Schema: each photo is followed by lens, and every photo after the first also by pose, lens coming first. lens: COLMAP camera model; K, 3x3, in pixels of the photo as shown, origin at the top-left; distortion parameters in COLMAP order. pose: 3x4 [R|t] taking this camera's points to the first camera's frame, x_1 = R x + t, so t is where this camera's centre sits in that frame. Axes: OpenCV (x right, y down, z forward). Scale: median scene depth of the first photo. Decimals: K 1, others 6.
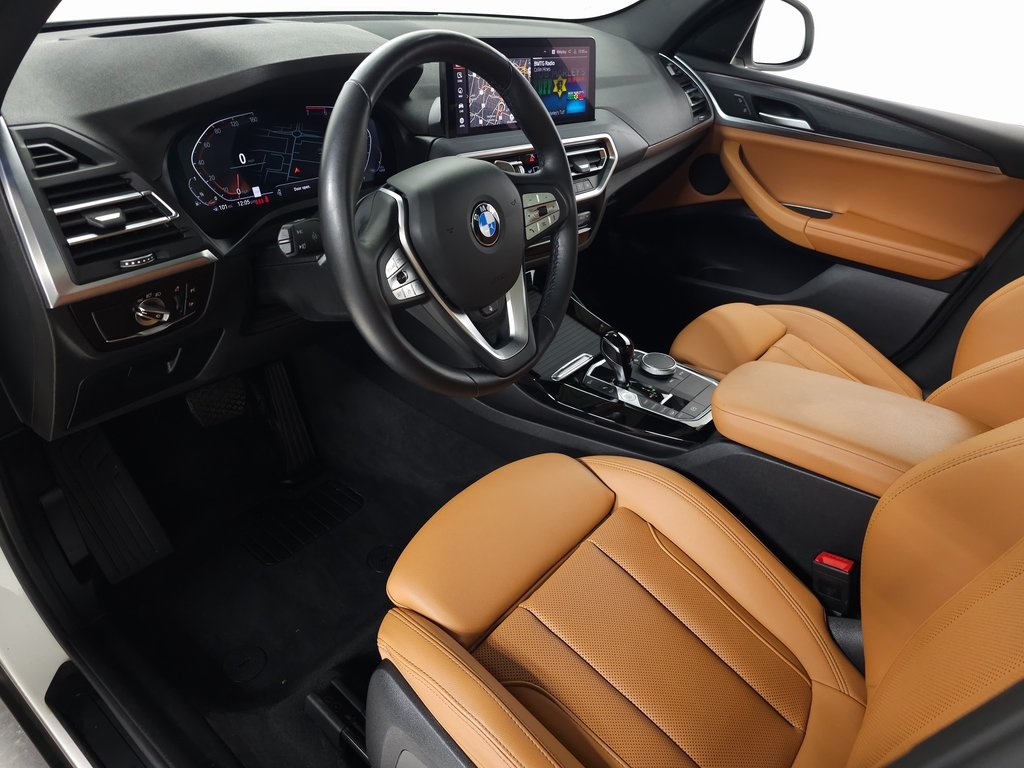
lens RADIAL K [[681.1, 0, 478.9], [0, 681.1, 382.0], [0, 0, 1]] dist [0.029543, -0.044118]
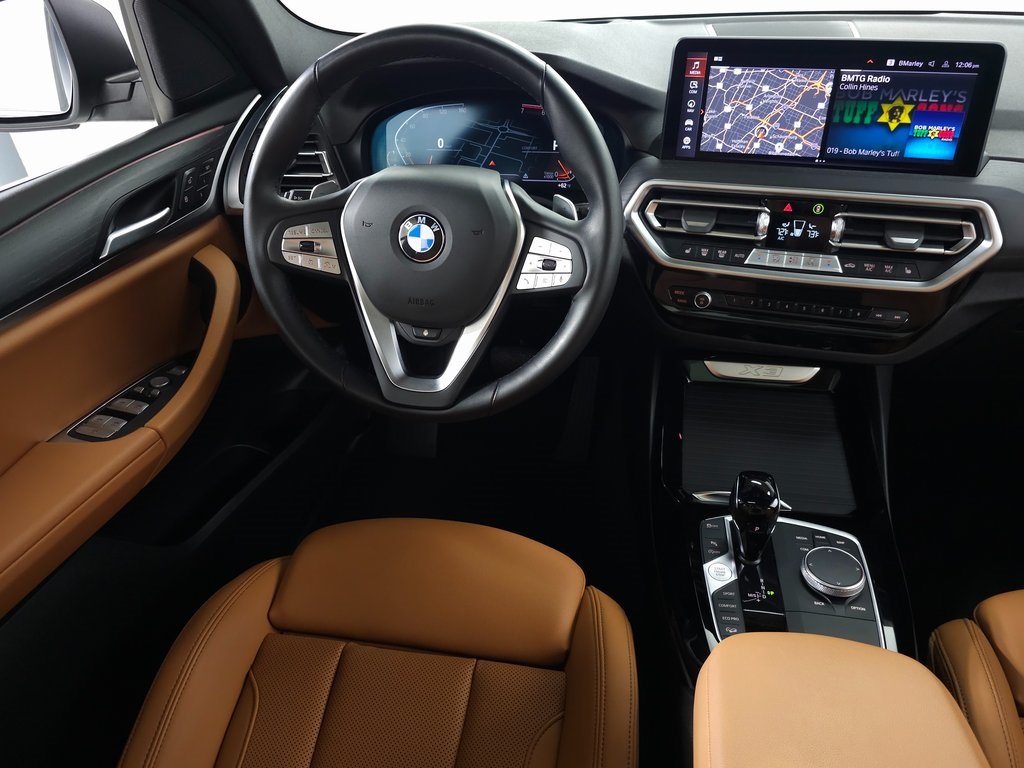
lens RADIAL K [[681.1, 0, 534.9], [0, 681.1, 375.7], [0, 0, 1]] dist [0.029543, -0.044118]
pose [[0.496301, 0.386473, -0.777383, 0.585420], [-0.404627, 0.895215, 0.186729, -0.202312], [0.768090, 0.221876, 0.600673, 0.419720]]
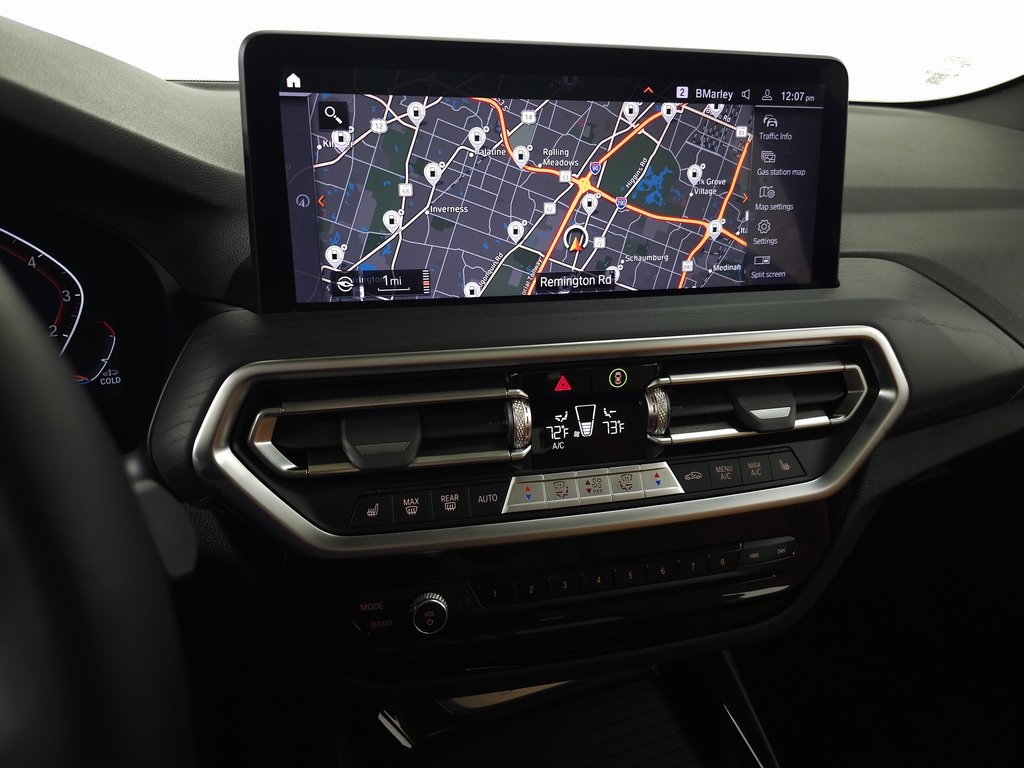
lens RADIAL K [[681.1, 0, 504.2], [0, 681.1, 401.1], [0, 0, 1]] dist [0.029543, -0.044118]
pose [[0.876511, 0.119458, -0.466324, 0.215876], [-0.208093, 0.967558, -0.143276, -0.272337], [0.434081, 0.222622, 0.872934, 0.716637]]
